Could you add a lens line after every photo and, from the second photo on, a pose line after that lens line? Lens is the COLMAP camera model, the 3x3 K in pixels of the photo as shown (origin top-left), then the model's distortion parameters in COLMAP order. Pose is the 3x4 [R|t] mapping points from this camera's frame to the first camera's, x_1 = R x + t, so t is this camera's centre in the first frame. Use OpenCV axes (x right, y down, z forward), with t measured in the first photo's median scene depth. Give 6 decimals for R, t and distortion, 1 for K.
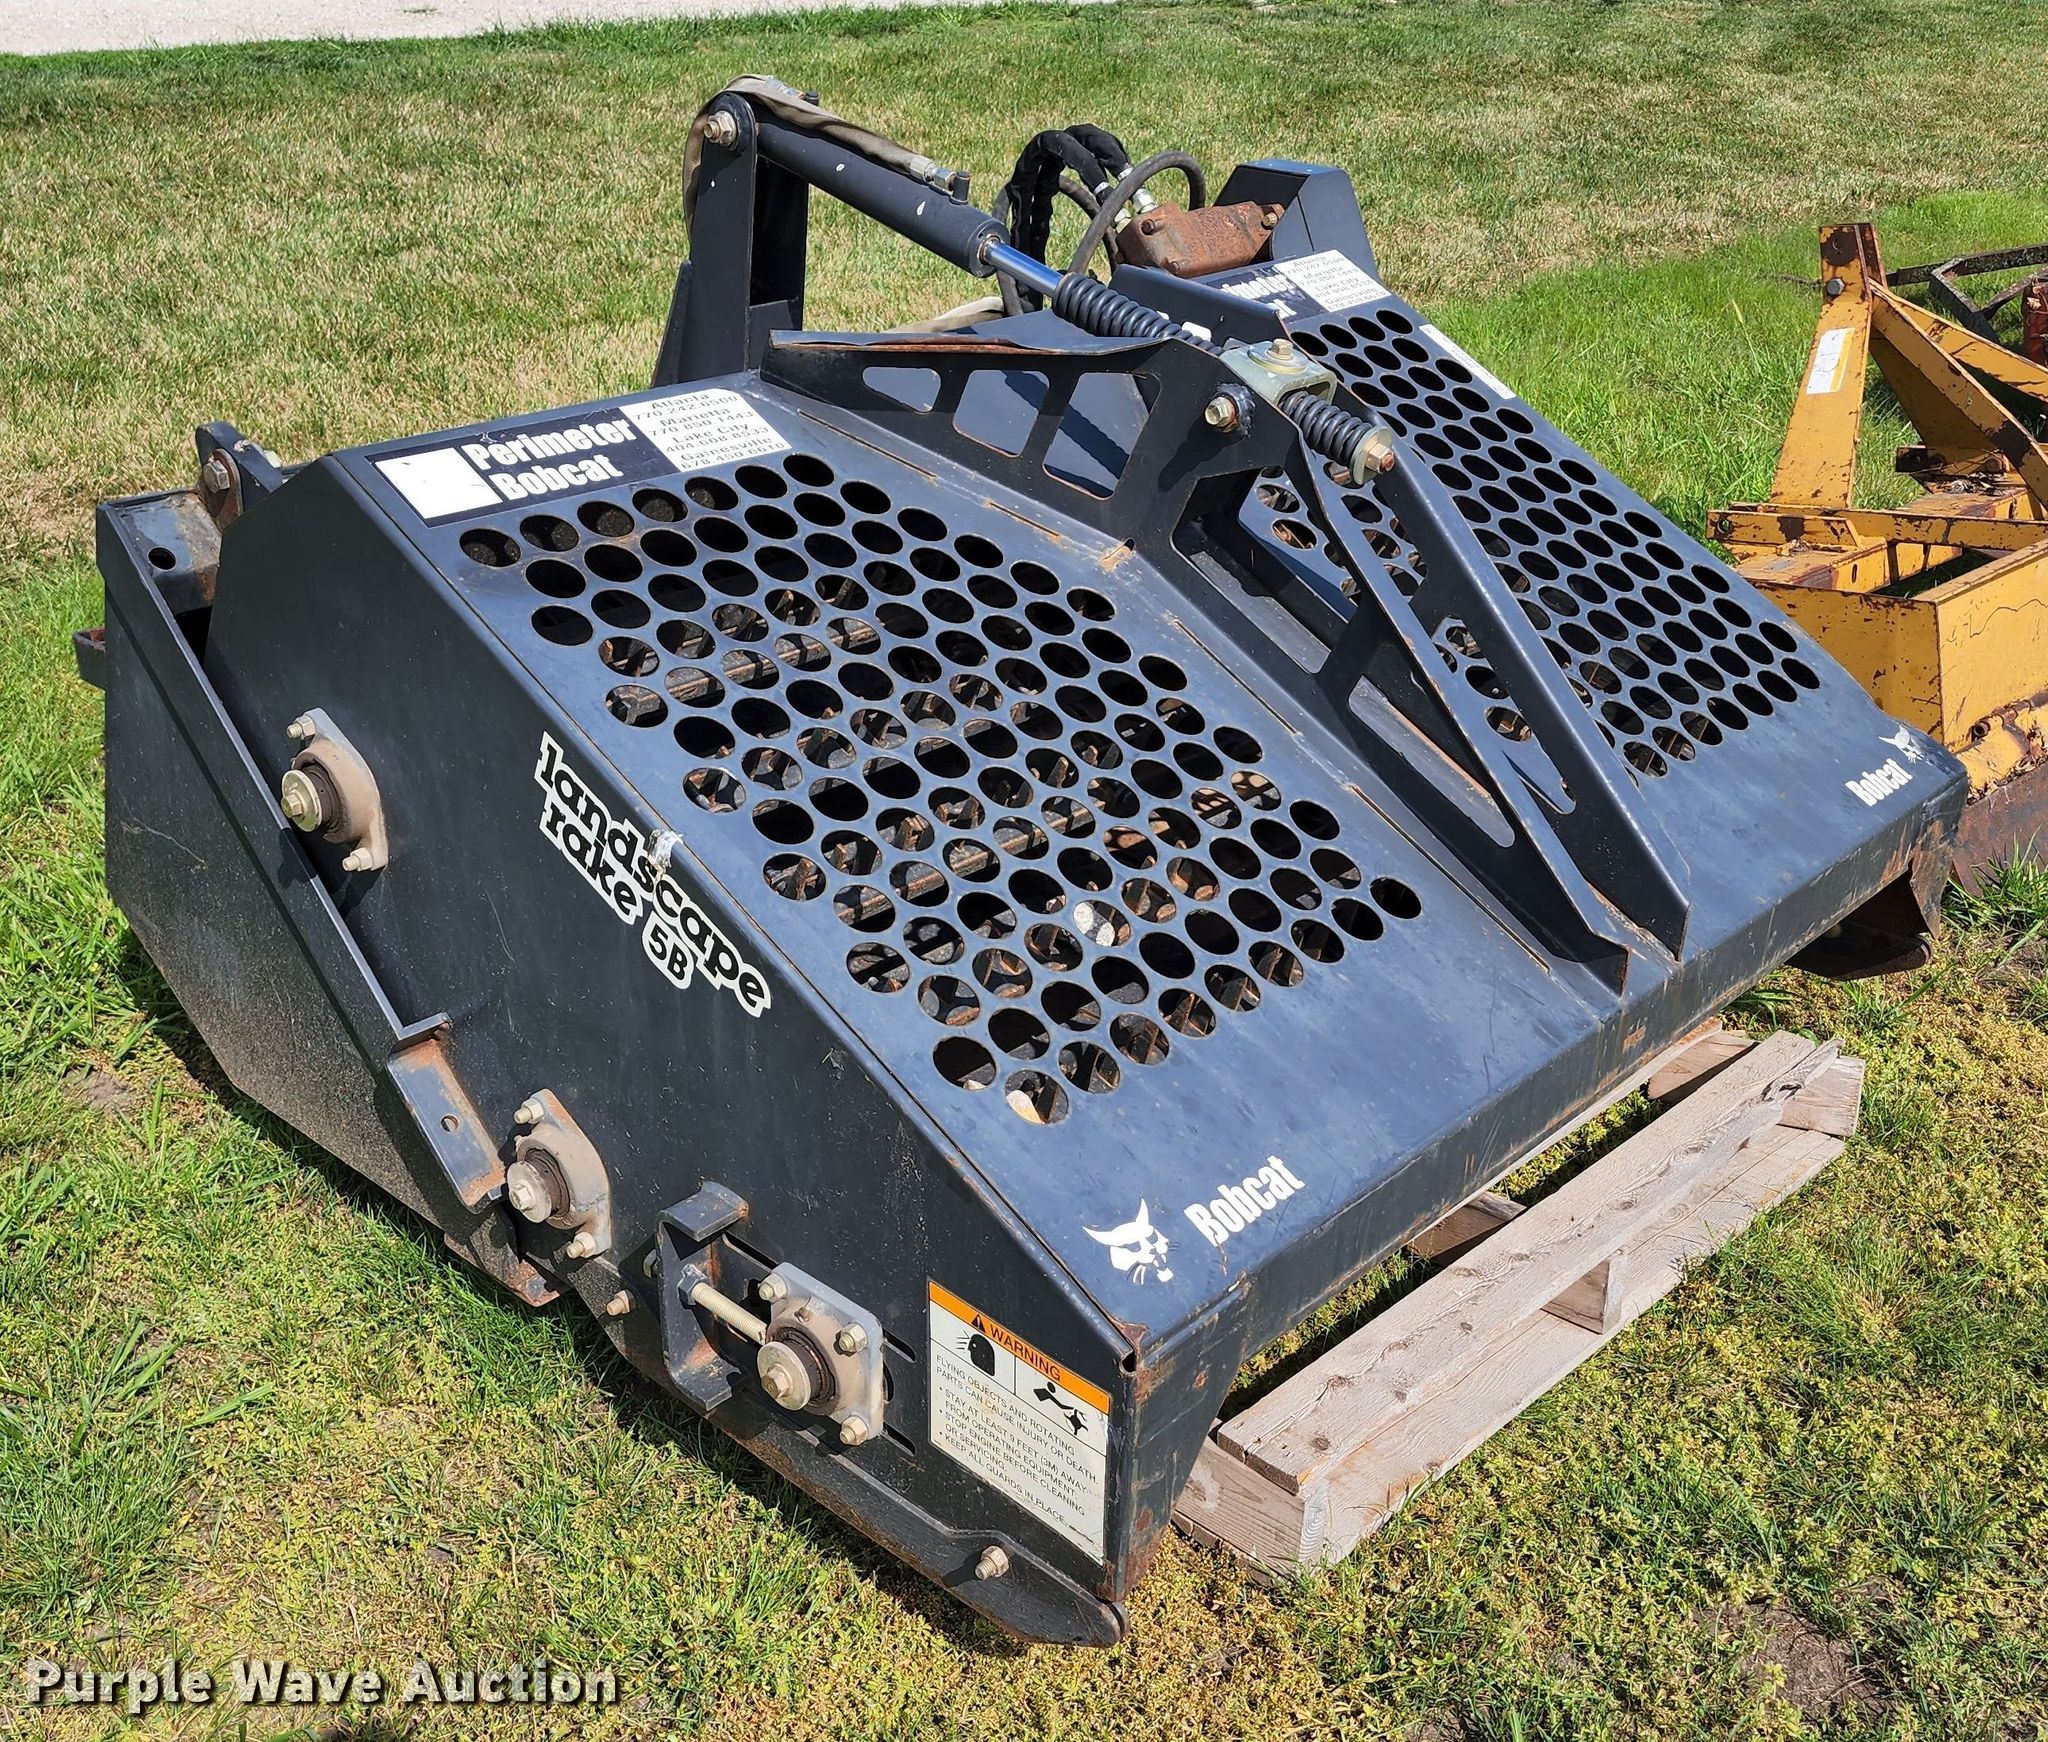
lens RADIAL K [[2049.6, 0, 1022.8], [0, 2049.6, 882.7], [0, 0, 1]] dist [0.127817, -0.196687]
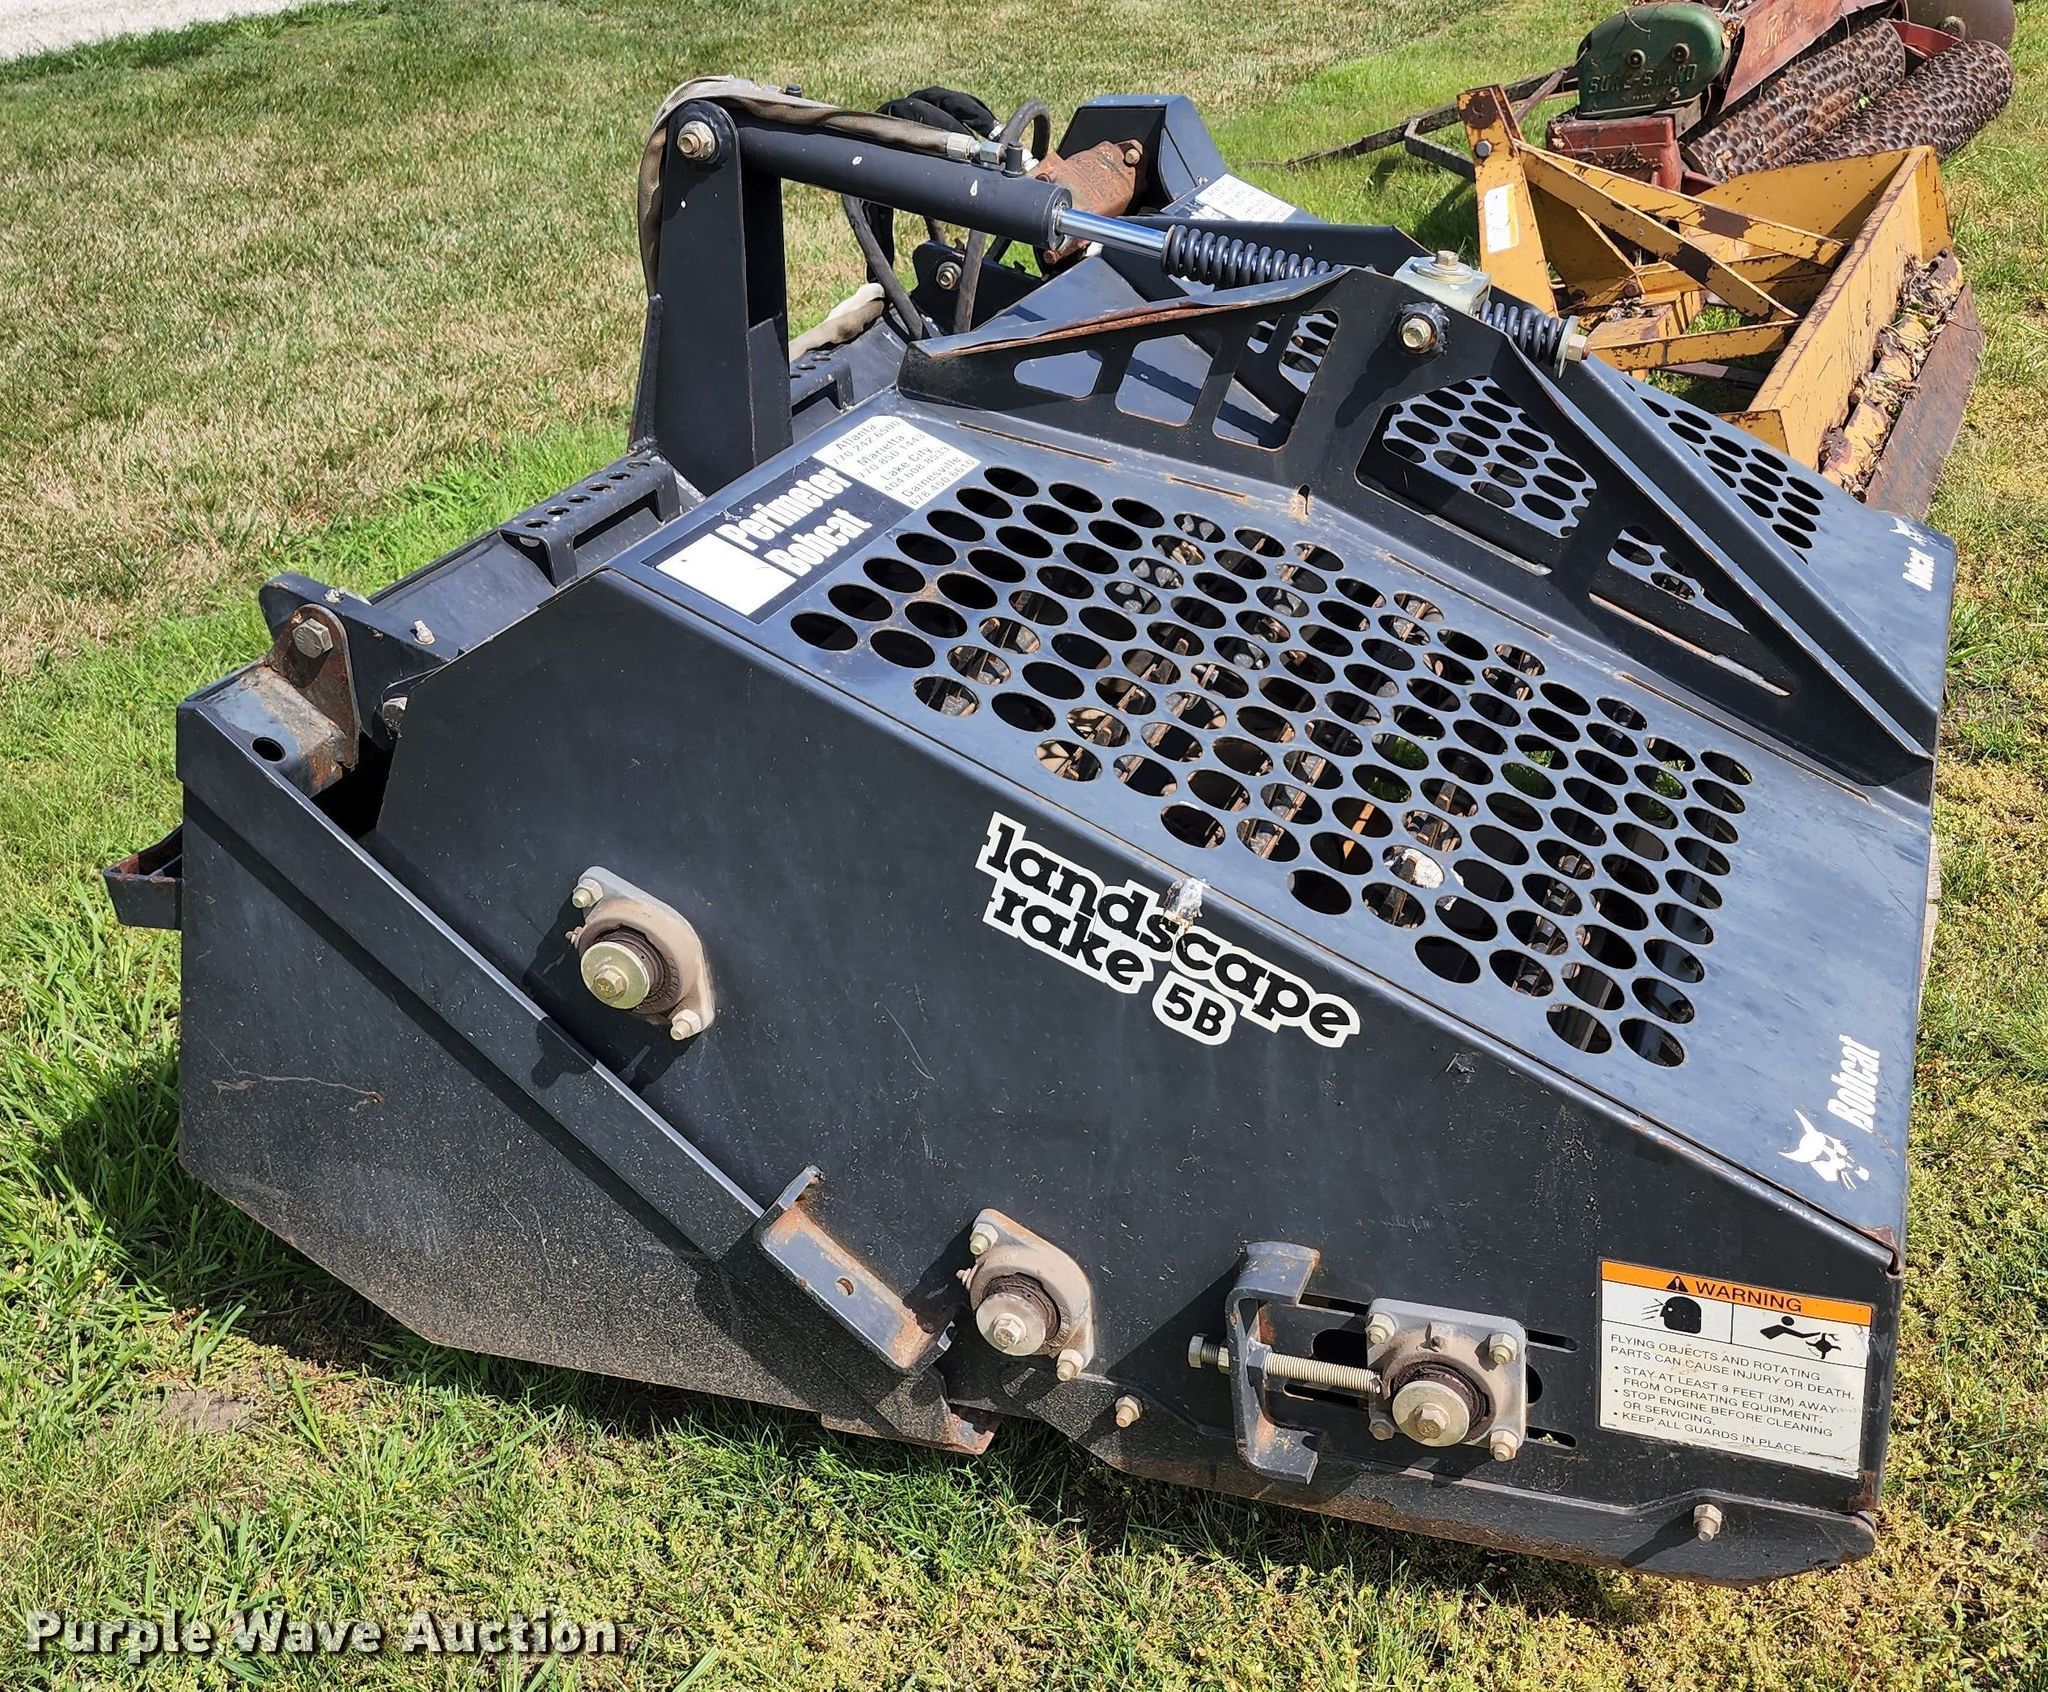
lens RADIAL K [[2090.4, 0, 1162.9], [0, 2090.4, 847.4], [0, 0, 1]] dist [0.172484, -0.405747]
pose [[0.917901, -0.257847, 0.301616, -0.375000], [0.258447, 0.965252, 0.038651, -0.063292], [-0.301101, 0.042474, 0.952646, 0.098497]]
